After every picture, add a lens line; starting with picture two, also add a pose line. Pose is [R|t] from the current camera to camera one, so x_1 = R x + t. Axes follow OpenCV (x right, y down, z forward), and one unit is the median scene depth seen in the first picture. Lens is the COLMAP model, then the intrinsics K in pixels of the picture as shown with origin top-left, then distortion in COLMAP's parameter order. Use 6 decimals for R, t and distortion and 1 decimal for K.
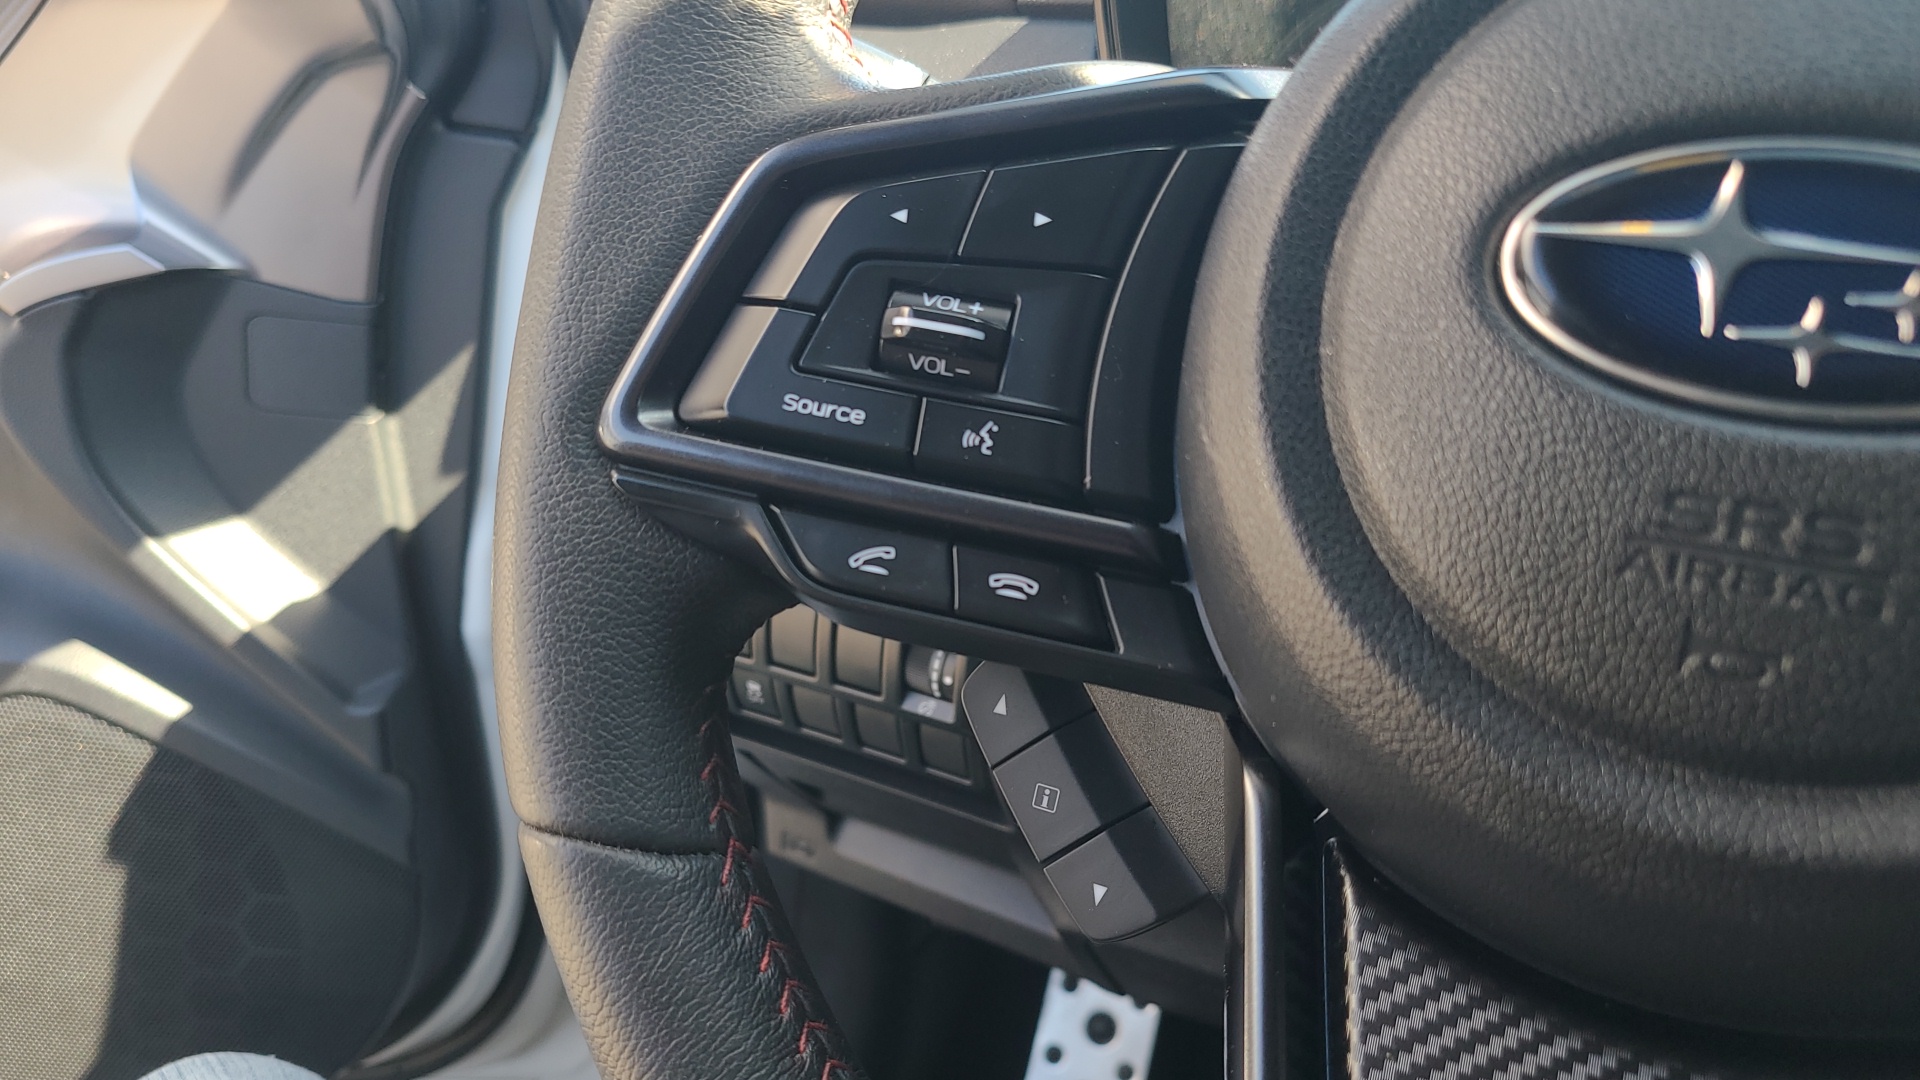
lens RADIAL K [[1439.8, 0, 960.0], [0, 1439.8, 540.0], [0, 0, 1]] dist [0.006516, 0.000288]
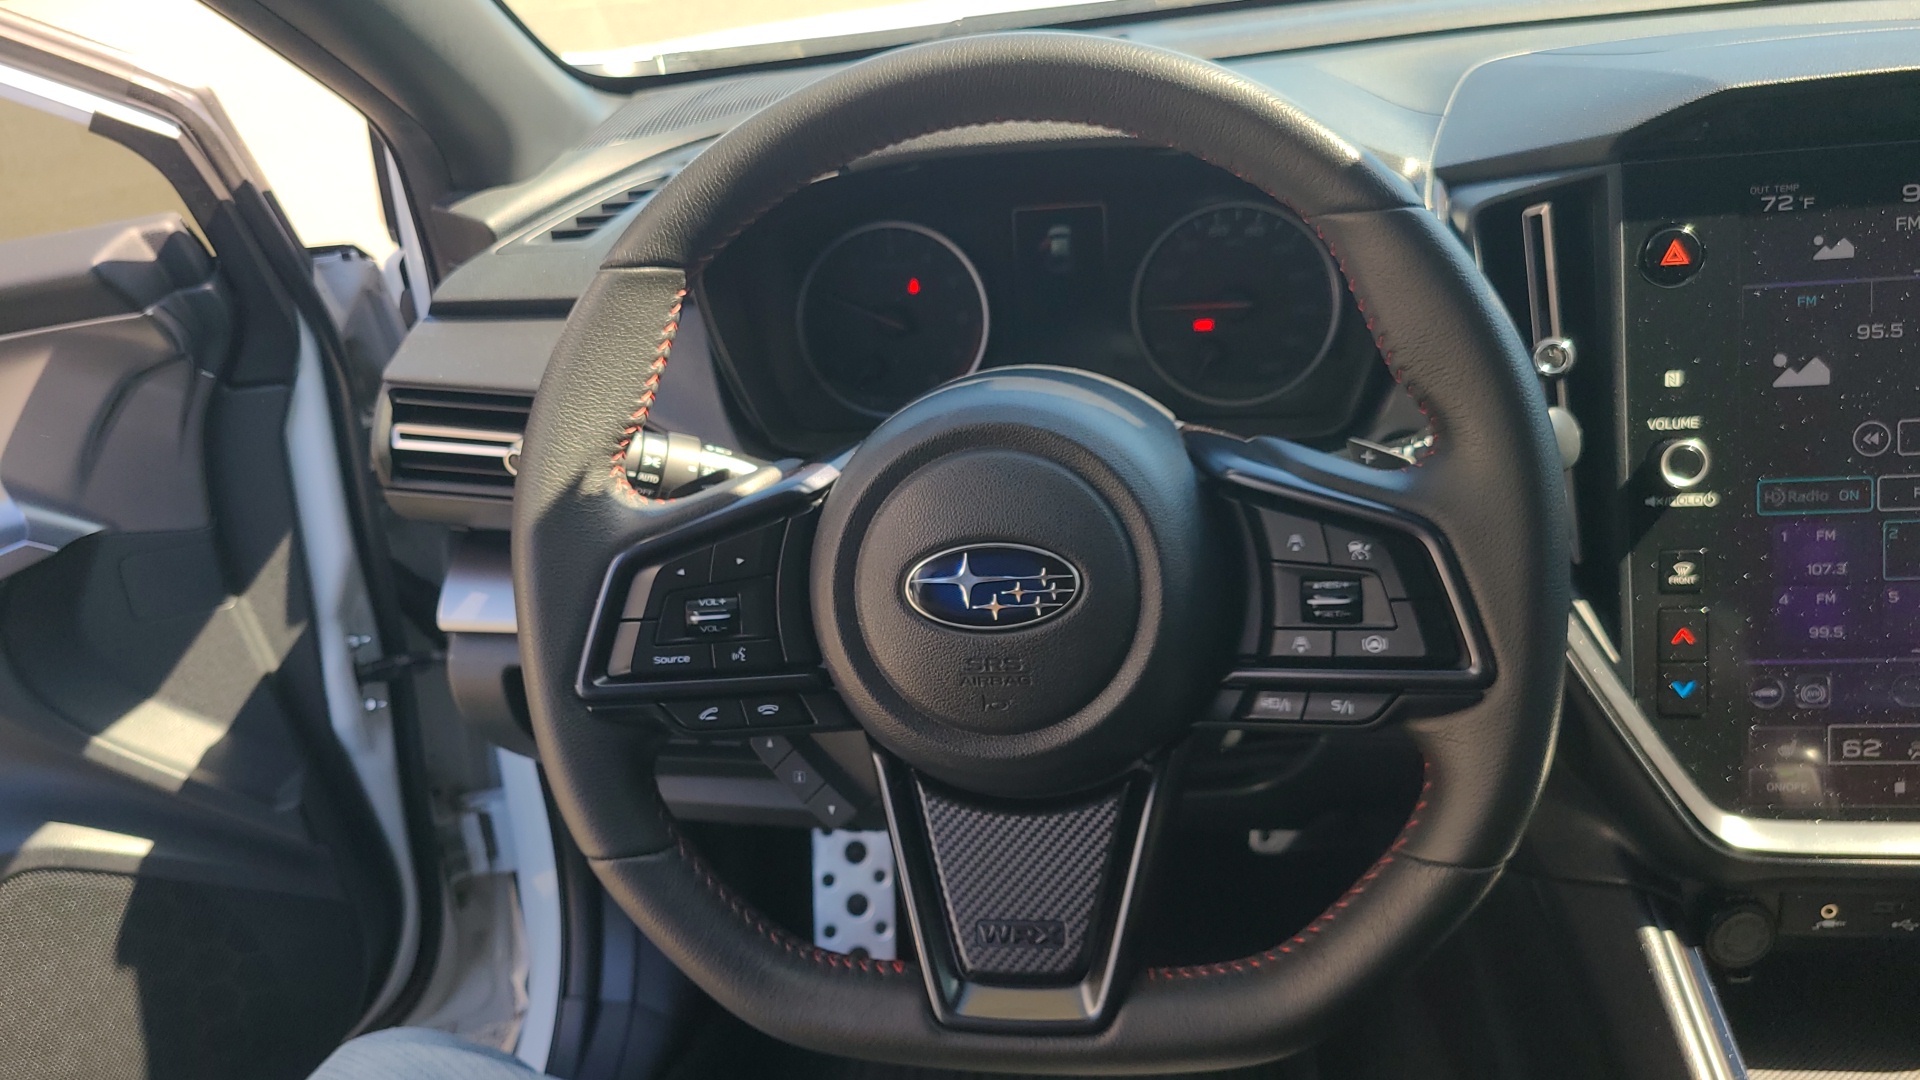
lens RADIAL K [[1424.6, 0, 944.3], [0, 1424.6, 532.6], [0, 0, 1]] dist [0.051784, -0.042214]
pose [[0.943360, -0.261441, 0.204254, -0.034890], [0.238218, 0.962273, 0.131465, -0.180193], [-0.230918, -0.075361, 0.970050, -0.506723]]
